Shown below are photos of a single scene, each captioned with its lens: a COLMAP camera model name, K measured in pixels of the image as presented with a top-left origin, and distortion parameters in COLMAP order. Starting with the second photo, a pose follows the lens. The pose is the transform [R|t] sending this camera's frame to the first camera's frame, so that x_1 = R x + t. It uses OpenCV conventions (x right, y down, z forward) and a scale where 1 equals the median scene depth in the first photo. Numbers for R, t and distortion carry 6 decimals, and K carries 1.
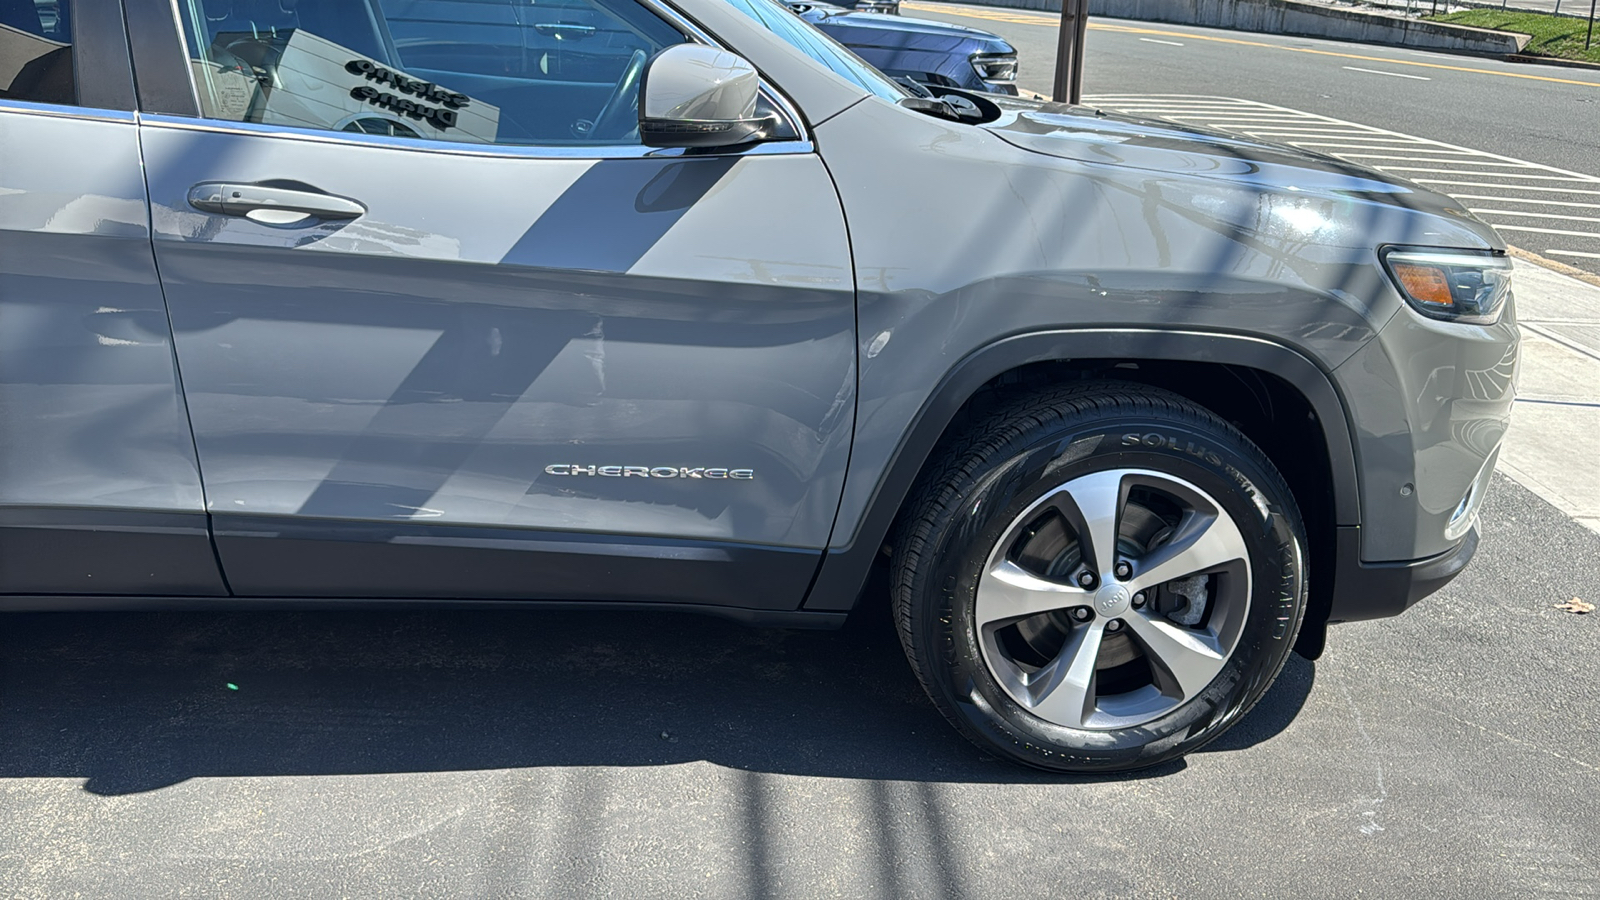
lens RADIAL K [[1385.5, 0, 806.7], [0, 1385.5, 435.6], [0, 0, 1]] dist [0.087329, -0.117149]
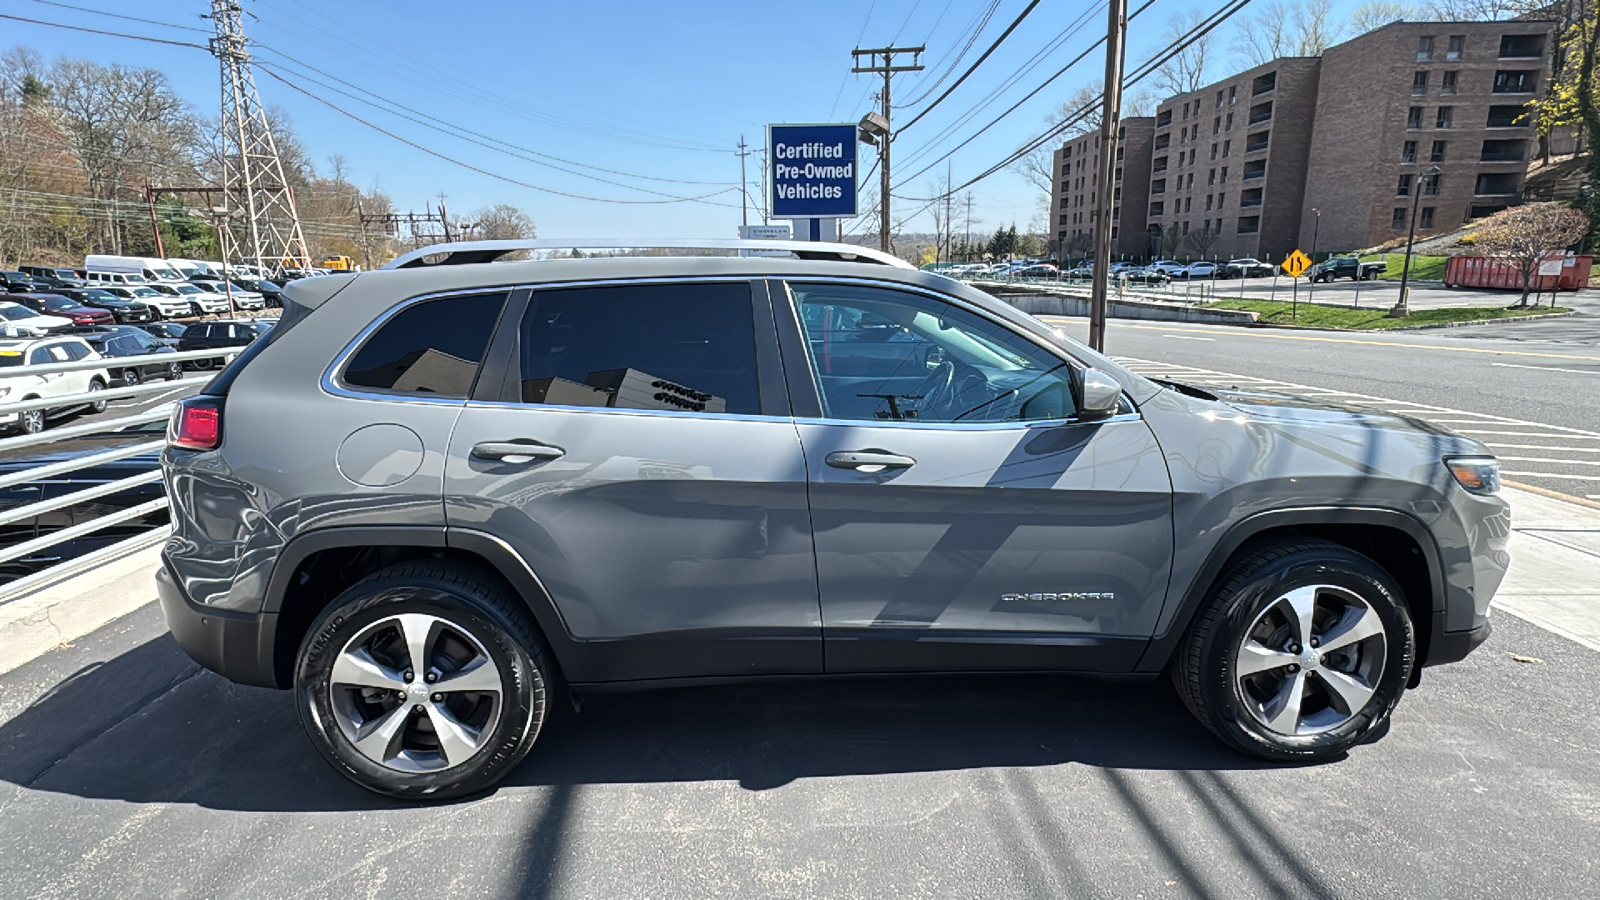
lens RADIAL K [[800.7, 0, 804.7], [0, 800.7, 444.7], [0, 0, 1]] dist [-0.004270, 0.002679]
pose [[0.998590, -0.042401, -0.031927, -0.388139], [0.037781, 0.990327, -0.133513, -0.042012], [0.037280, 0.132119, 0.990533, -0.066675]]
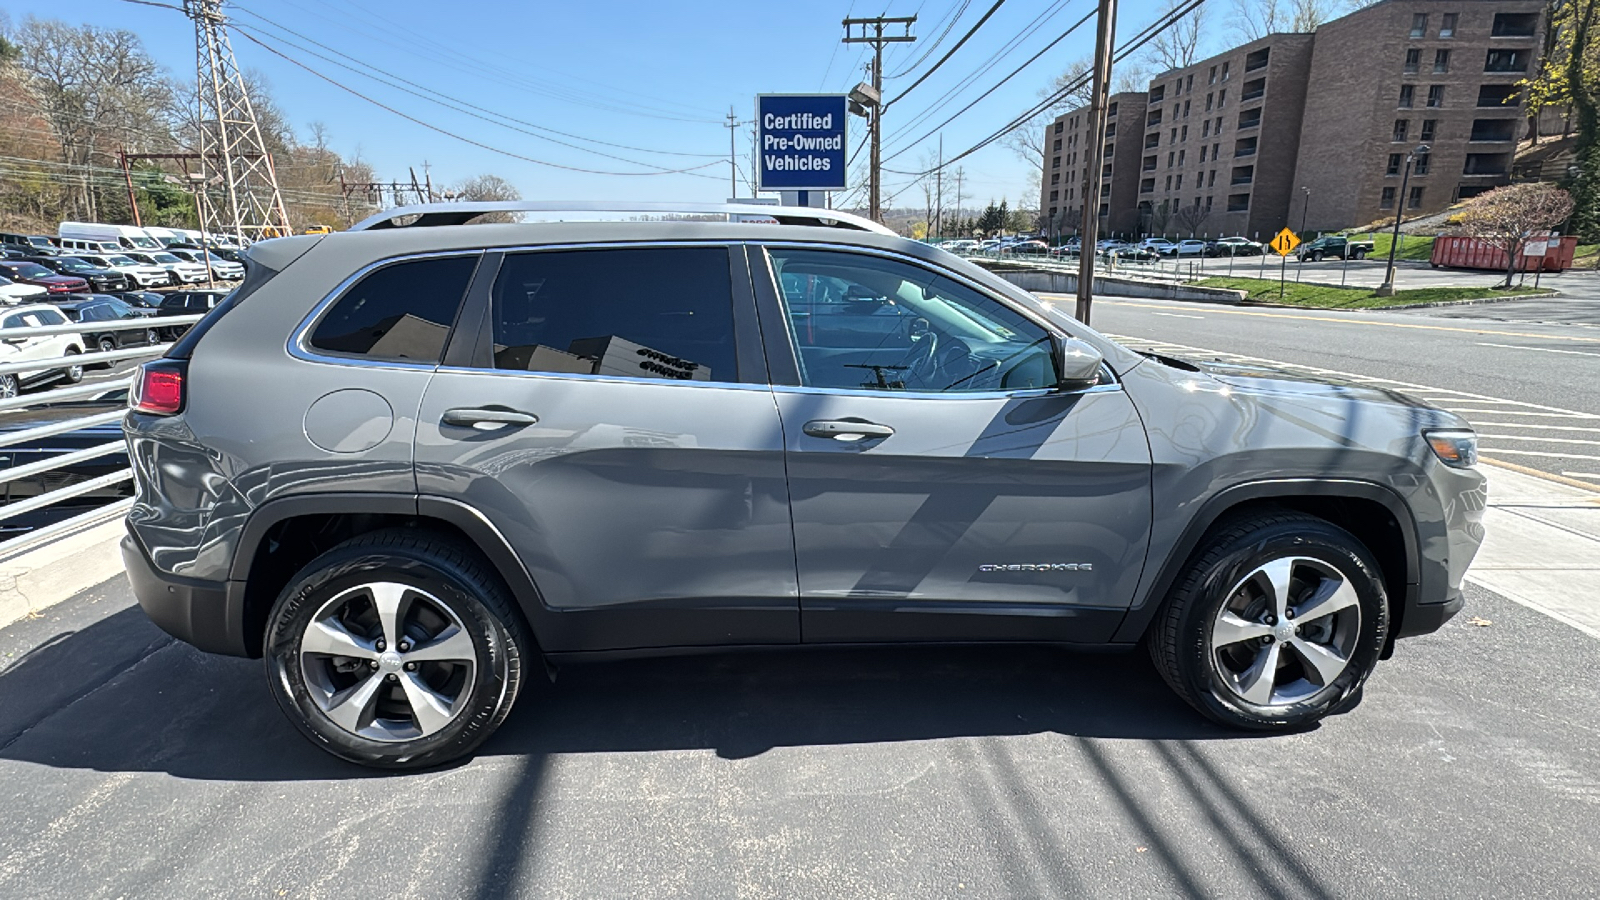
lens RADIAL K [[800.7, 0, 805.5], [0, 800.7, 444.9], [0, 0, 1]] dist [-0.004270, 0.002679]
pose [[0.999196, -0.035659, -0.018318, -0.375090], [0.033582, 0.994080, -0.103327, -0.033812], [0.021894, 0.102629, 0.994479, -0.052886]]
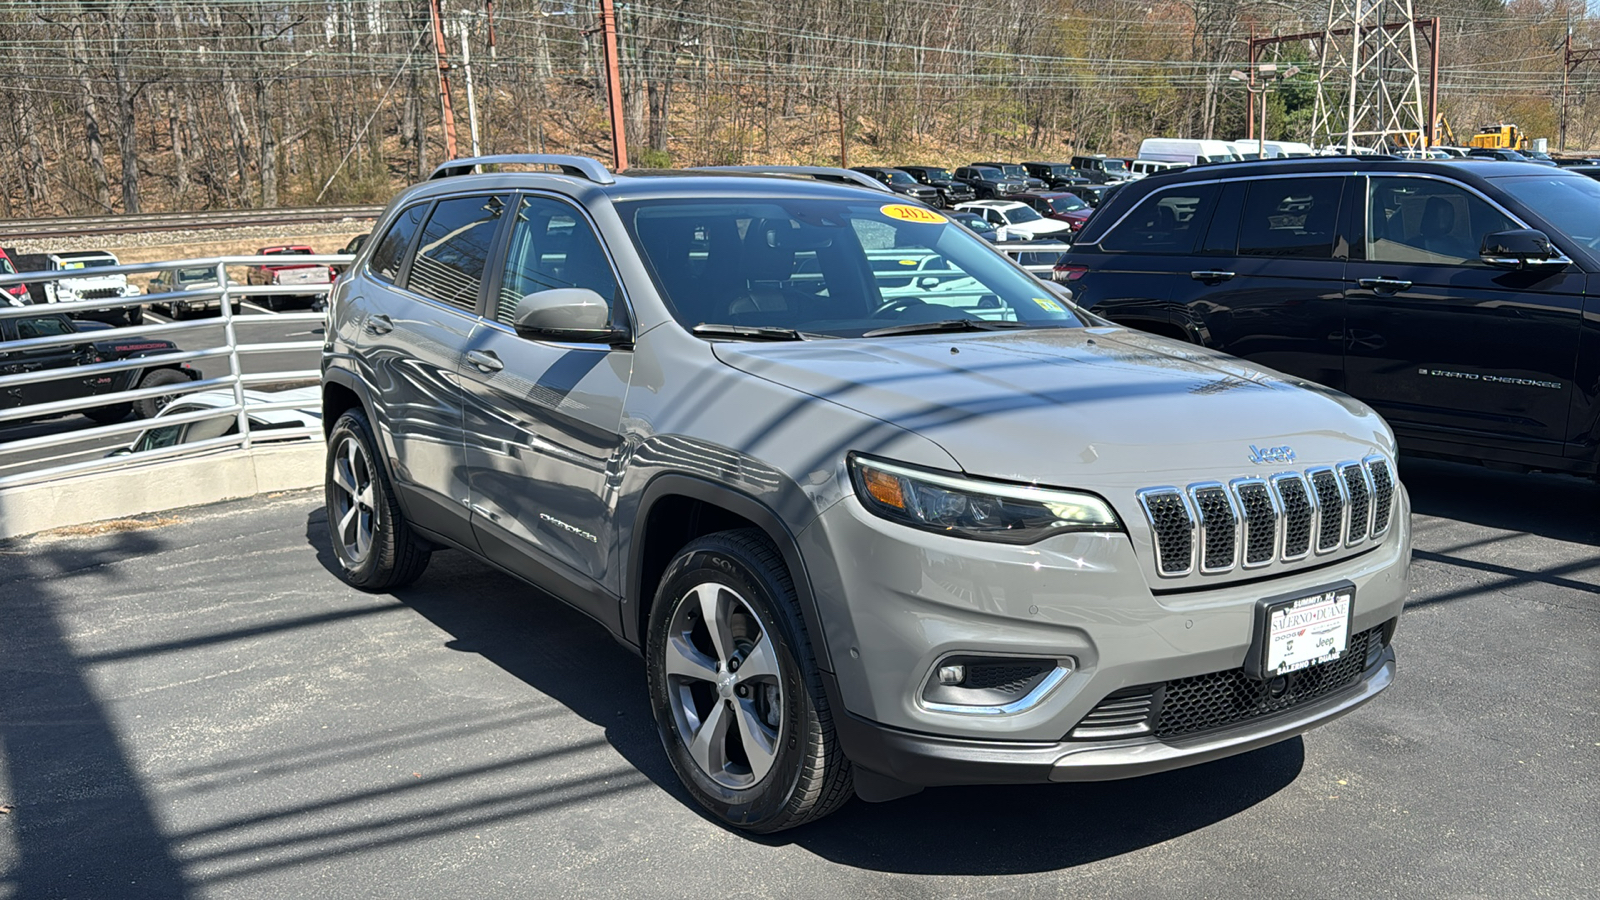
lens RADIAL K [[1385.5, 0, 798.0], [0, 1385.5, 449.4], [0, 0, 1]] dist [0.087329, -0.117149]
pose [[0.511563, 0.110341, -0.852131, 1.421709], [-0.246593, 0.968856, -0.022583, -0.093098], [0.823101, 0.221682, 0.522840, 0.314328]]
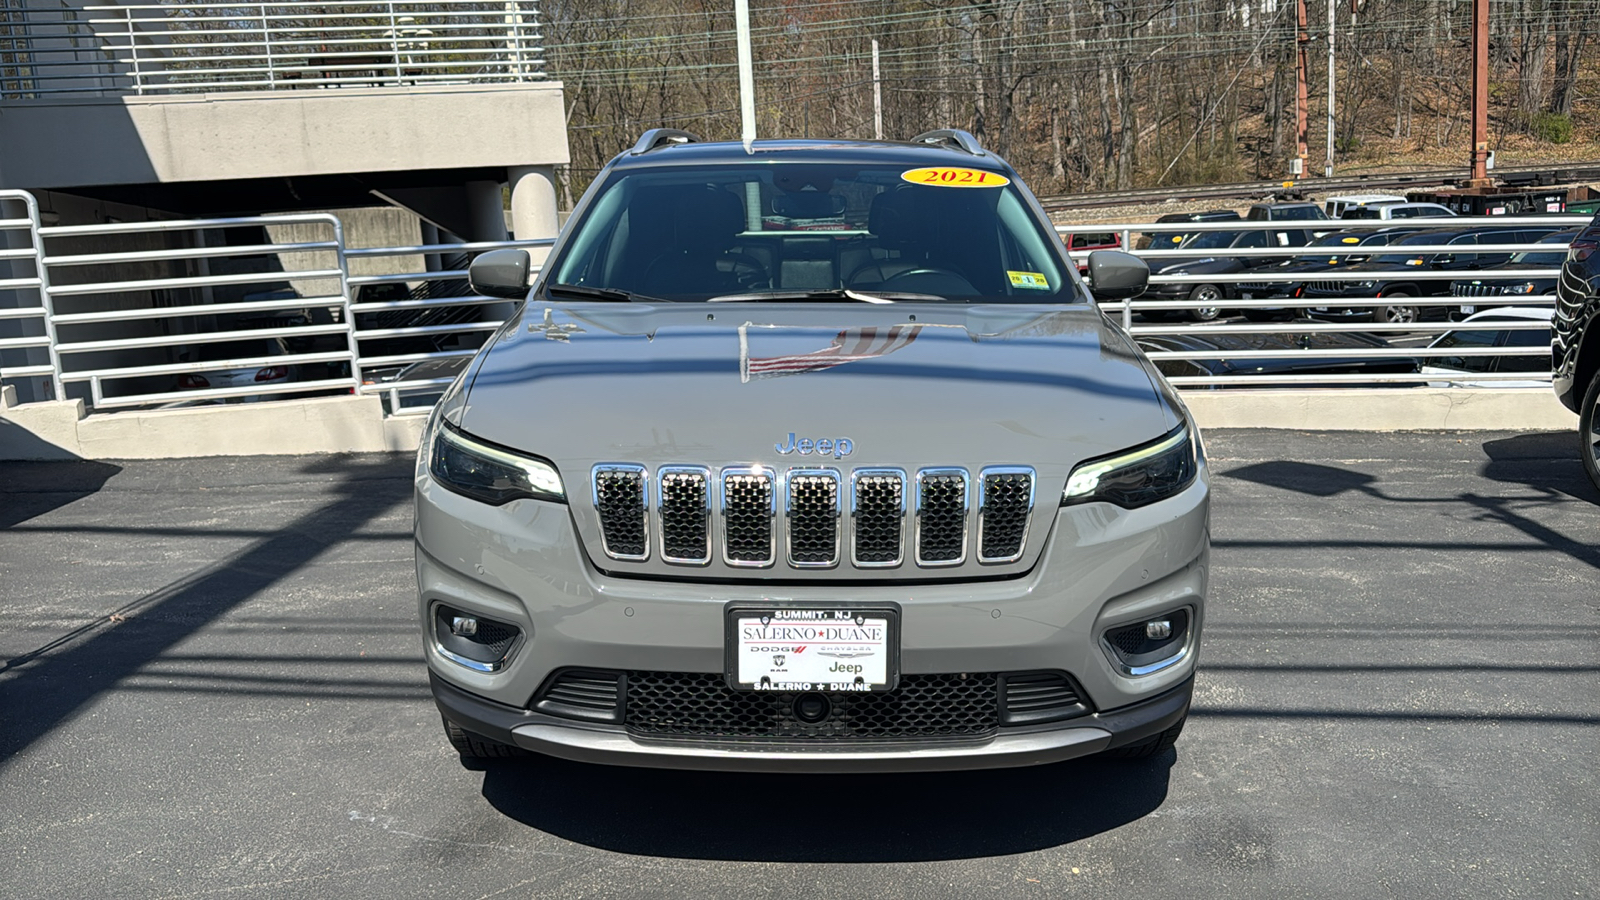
lens RADIAL K [[1385.5, 0, 792.6], [0, 1385.5, 465.5], [0, 0, 1]] dist [0.087329, -0.117149]
pose [[-0.091507, 0.154669, -0.983720, 1.660678], [-0.300627, 0.937481, 0.175363, -0.411324], [0.949342, 0.311780, -0.039288, 1.415272]]
